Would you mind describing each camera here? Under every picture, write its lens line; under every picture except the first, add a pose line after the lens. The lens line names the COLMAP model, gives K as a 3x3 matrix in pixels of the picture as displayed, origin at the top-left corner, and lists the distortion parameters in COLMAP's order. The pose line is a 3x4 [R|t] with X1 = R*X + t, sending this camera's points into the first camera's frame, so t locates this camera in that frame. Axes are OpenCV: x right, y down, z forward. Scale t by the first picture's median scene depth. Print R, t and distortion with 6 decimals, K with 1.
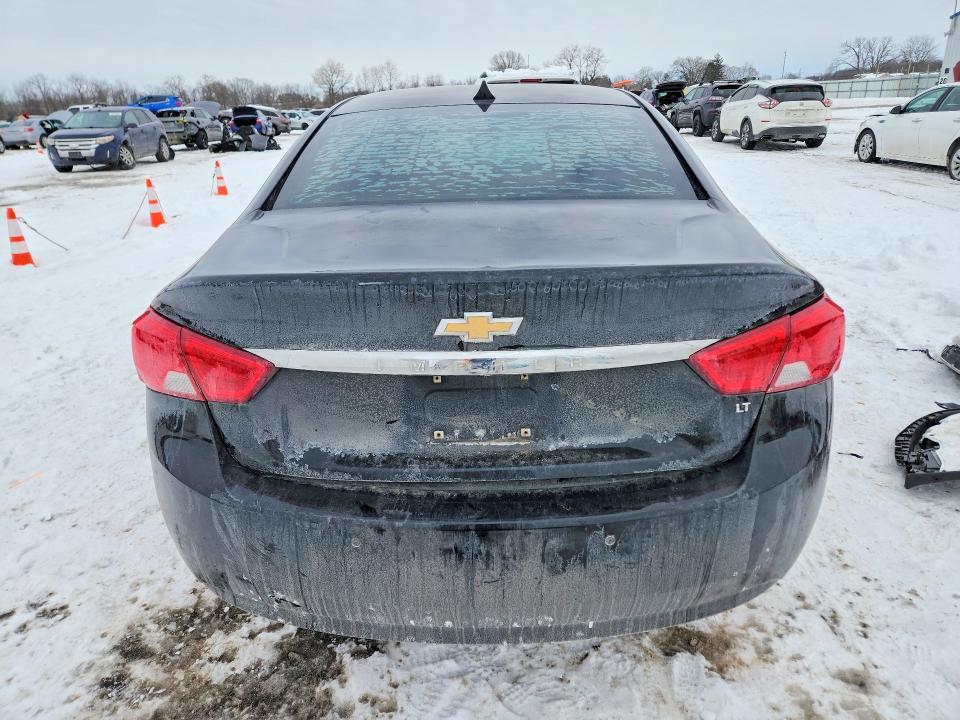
lens RADIAL K [[710.5, 0, 480.0], [0, 710.5, 360.0], [0, 0, 1]] dist [-0.000742, -0.009051]
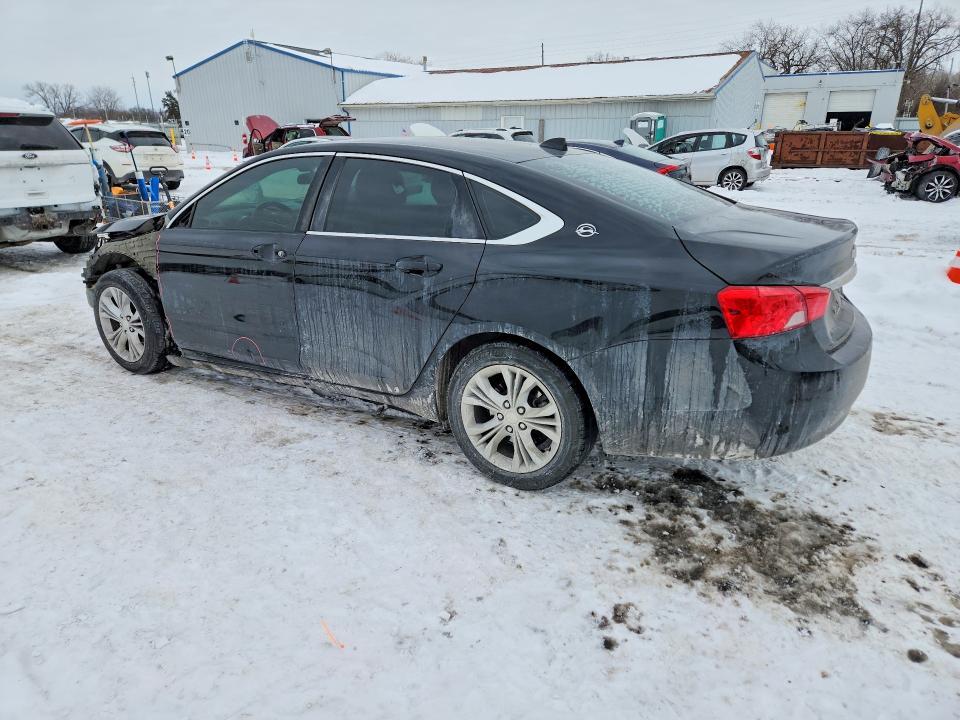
lens RADIAL K [[710.5, 0, 480.0], [0, 710.5, 360.0], [0, 0, 1]] dist [-0.000742, -0.009051]
pose [[0.435477, -0.228878, 0.870617, -1.672859], [0.275715, 0.954570, 0.113038, -0.214404], [-0.856937, 0.190817, 0.478798, 0.630048]]
